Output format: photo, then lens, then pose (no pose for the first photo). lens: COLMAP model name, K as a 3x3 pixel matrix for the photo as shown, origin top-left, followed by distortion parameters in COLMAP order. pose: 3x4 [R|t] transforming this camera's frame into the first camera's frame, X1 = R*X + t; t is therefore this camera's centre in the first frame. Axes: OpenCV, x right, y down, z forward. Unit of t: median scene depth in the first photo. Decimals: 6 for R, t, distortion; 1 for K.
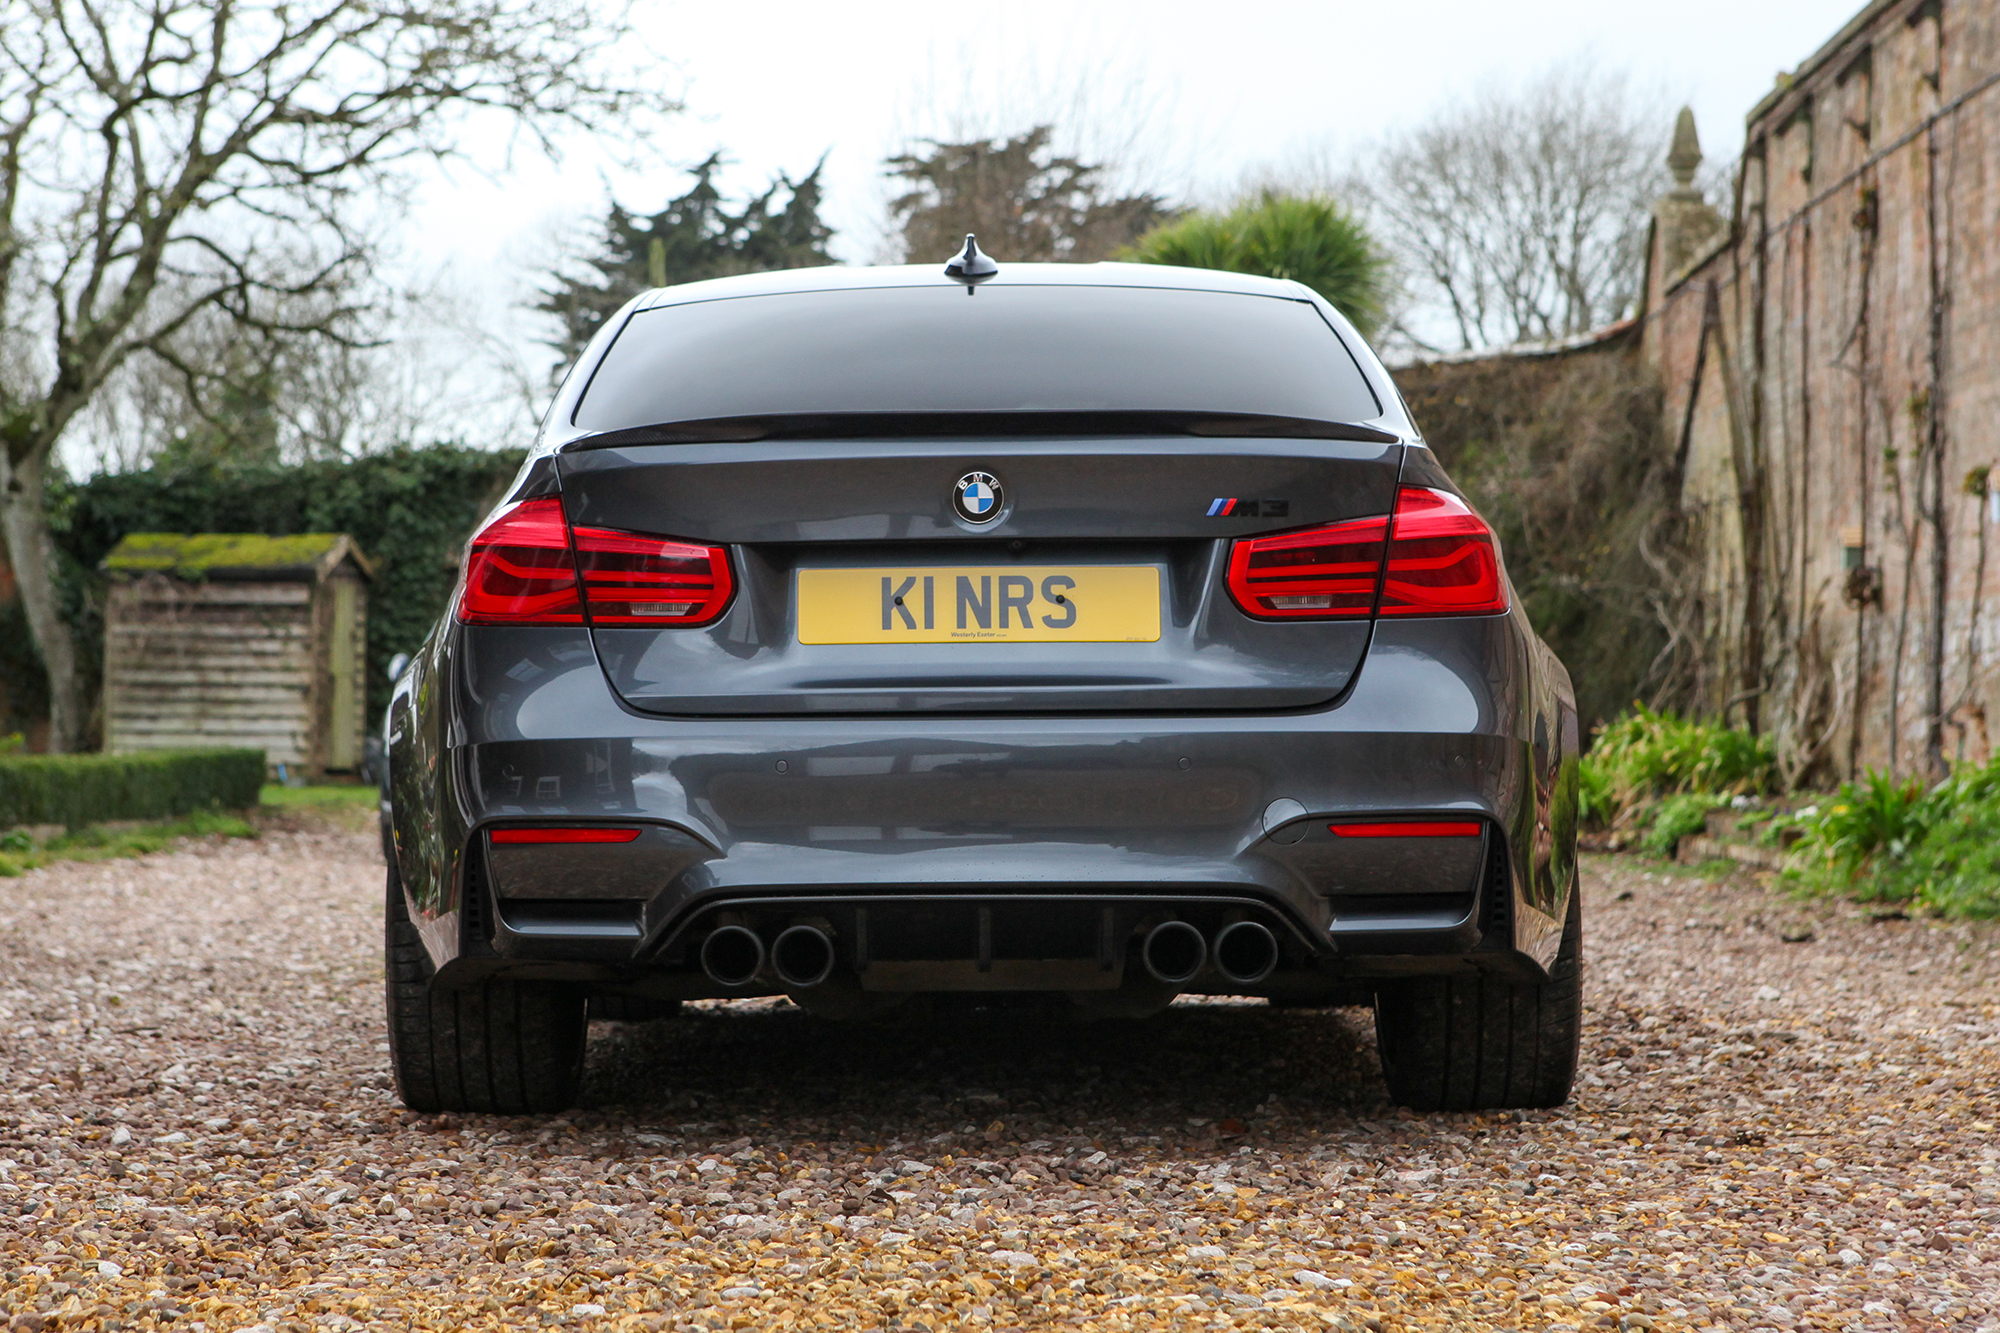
lens RADIAL K [[4189.2, 0, 999.4], [0, 4189.2, 665.3], [0, 0, 1]] dist [0.173005, 0.000000]
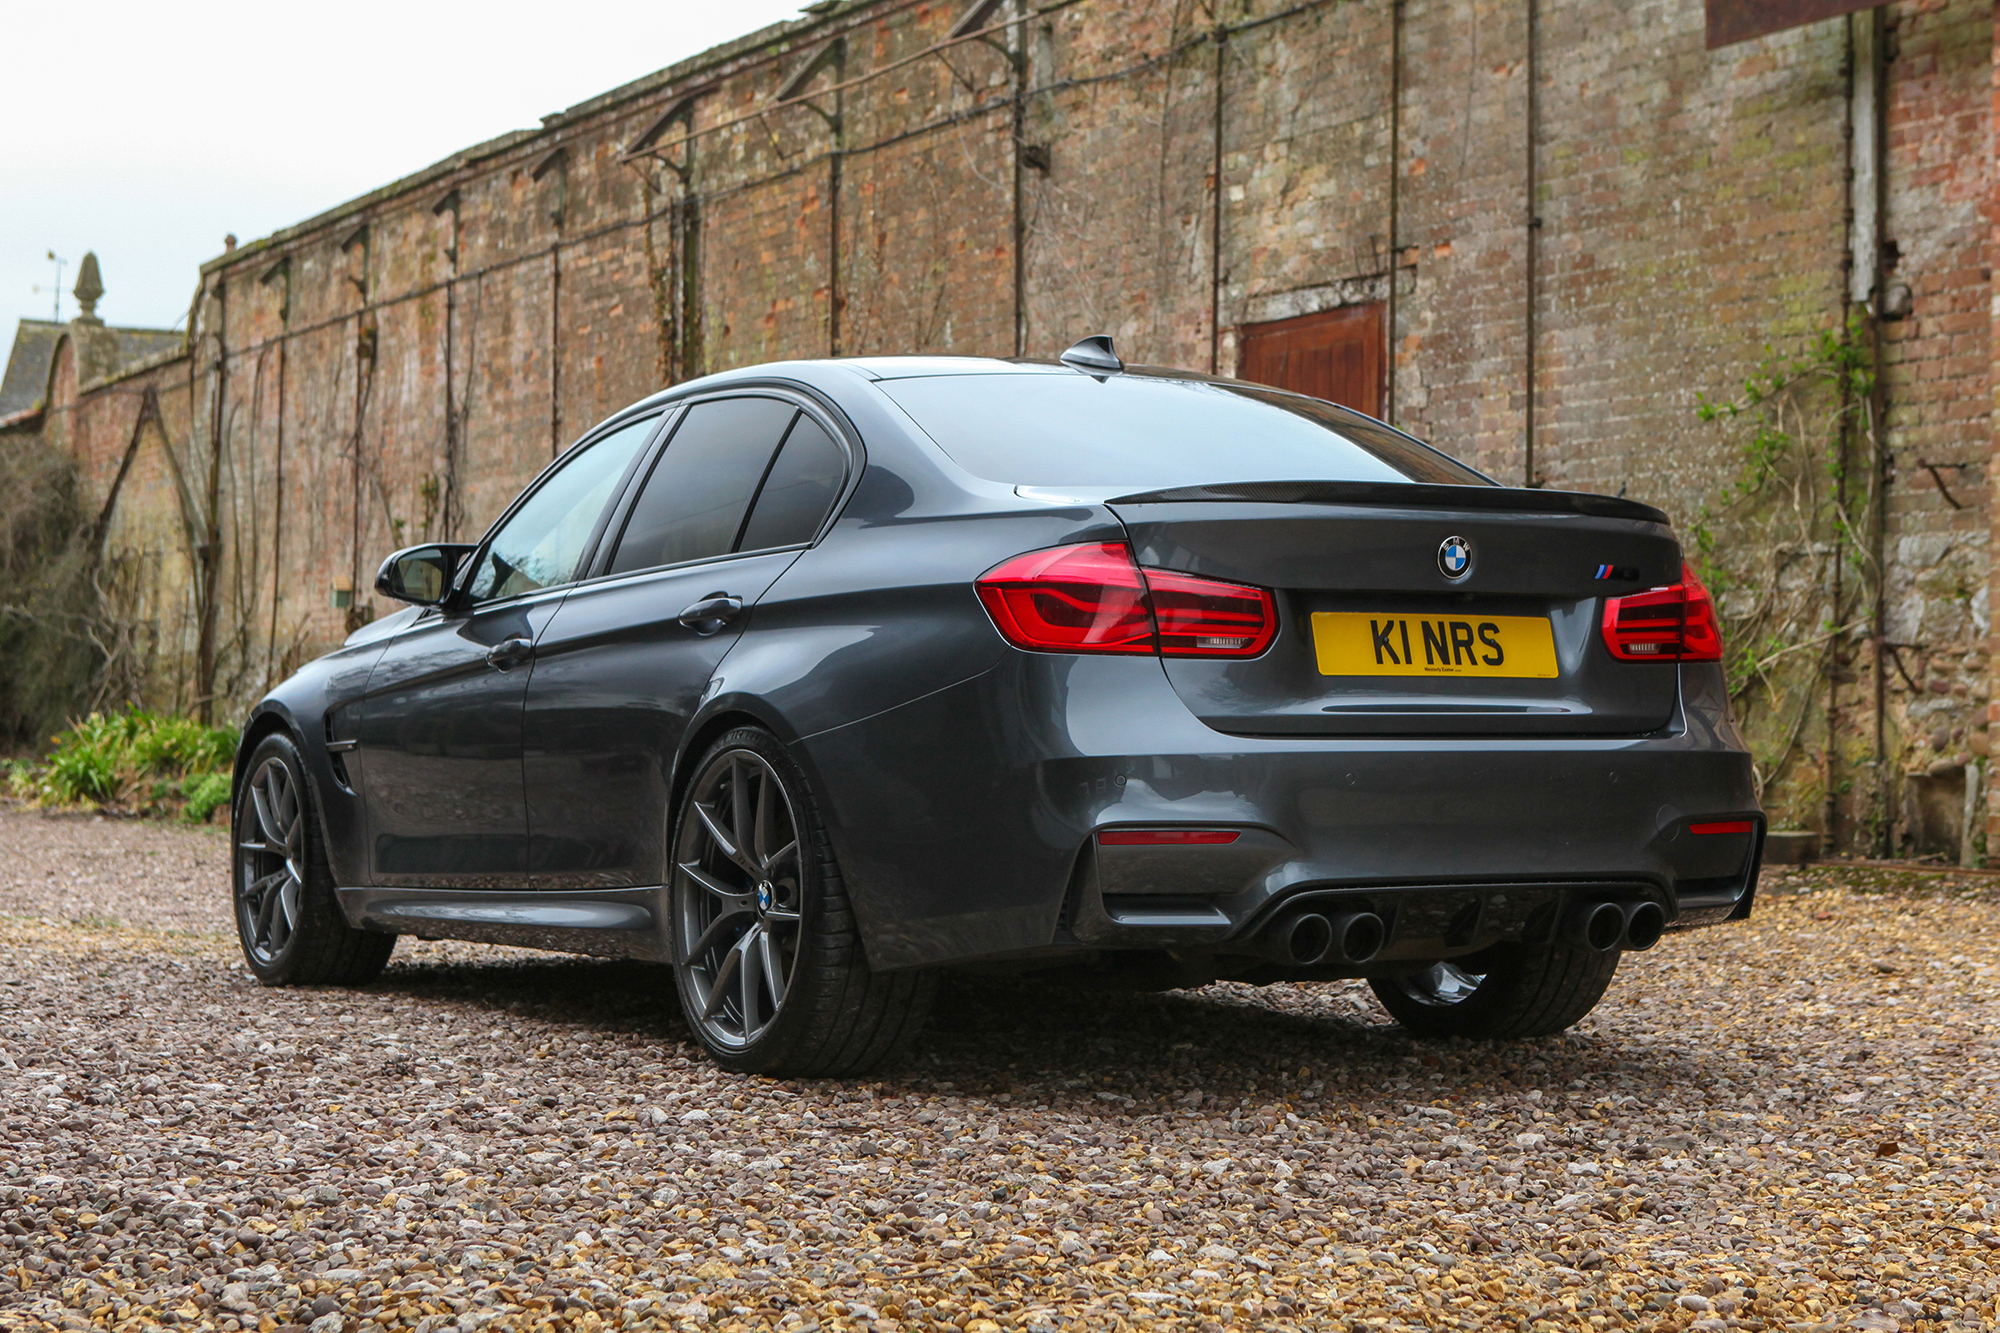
lens RADIAL K [[3031.4, 0, 999.5], [0, 3031.4, 671.0], [0, 0, 1]] dist [-0.083883, 0.000000]
pose [[0.857714, 0.017789, 0.513820, -0.108033], [-0.016829, 0.999837, -0.006522, 0.000191], [-0.513852, -0.003053, 0.857873, 0.059229]]
